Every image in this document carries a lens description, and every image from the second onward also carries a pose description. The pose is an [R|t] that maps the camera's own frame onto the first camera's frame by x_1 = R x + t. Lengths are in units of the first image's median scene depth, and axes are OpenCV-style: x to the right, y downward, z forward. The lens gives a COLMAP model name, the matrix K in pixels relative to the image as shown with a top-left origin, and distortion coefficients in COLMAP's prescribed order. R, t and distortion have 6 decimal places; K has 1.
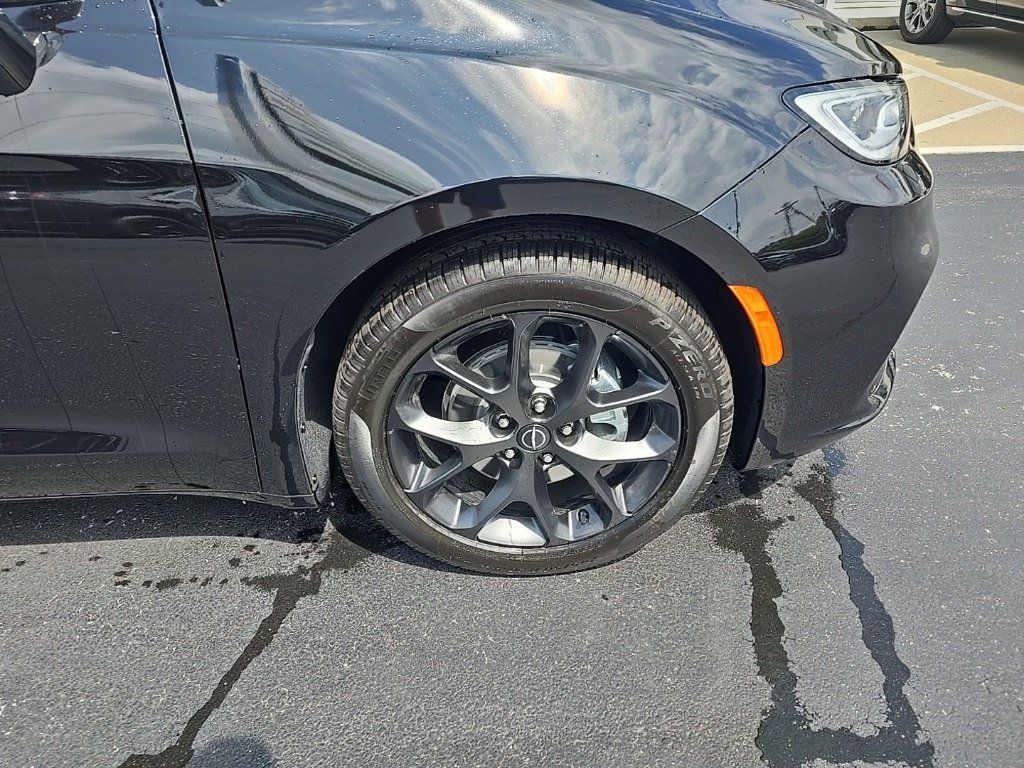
lens RADIAL K [[687.6, 0, 515.4], [0, 687.6, 382.2], [0, 0, 1]] dist [0.061617, -0.059227]
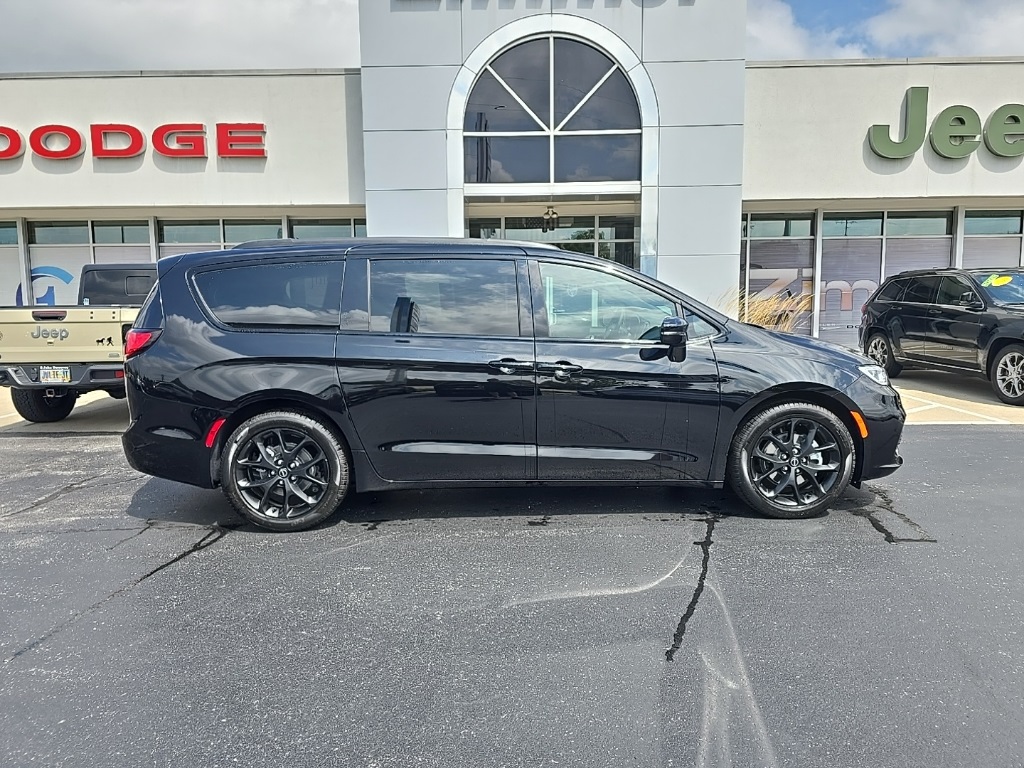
lens RADIAL K [[687.6, 0, 515.4], [0, 687.6, 382.2], [0, 0, 1]] dist [0.061617, -0.059227]
pose [[0.999863, 0.016439, -0.002061, -1.277886], [-0.015682, 0.898951, -0.437768, 1.185654], [-0.005344, 0.437740, 0.899086, -2.088769]]
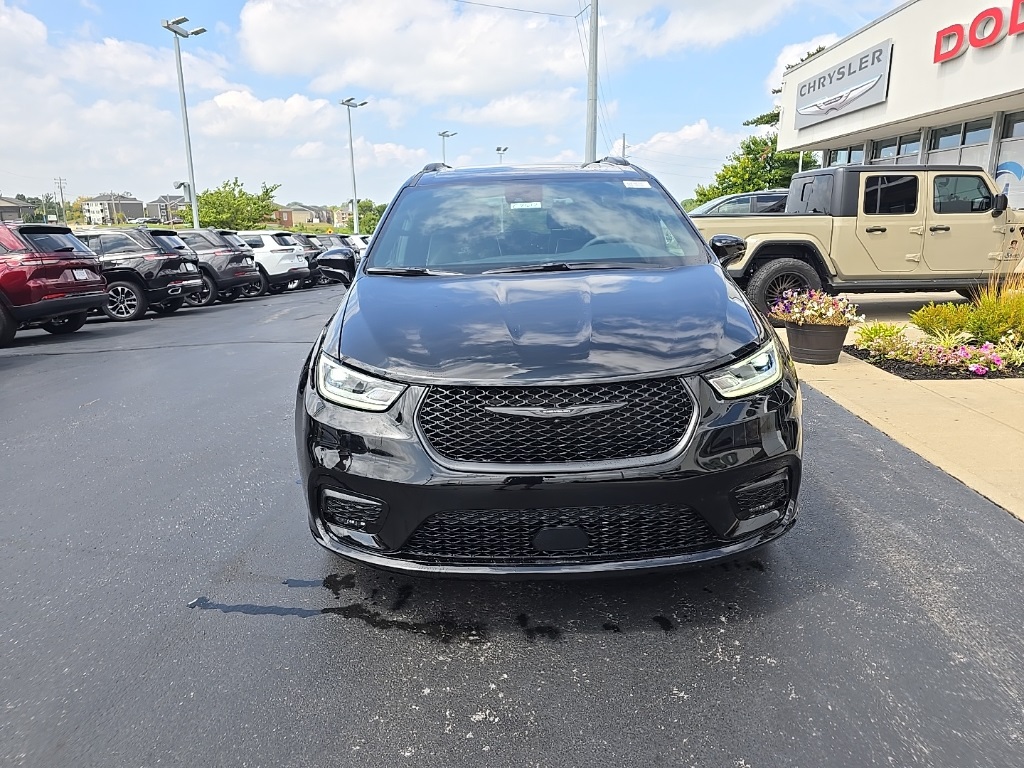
lens RADIAL K [[687.6, 0, 515.4], [0, 687.6, 382.2], [0, 0, 1]] dist [0.061617, -0.059227]
pose [[-0.034110, 0.266220, -0.963309, 2.594248], [-0.497940, 0.831191, 0.247340, -1.297131], [0.866541, 0.488106, 0.104210, 1.124309]]
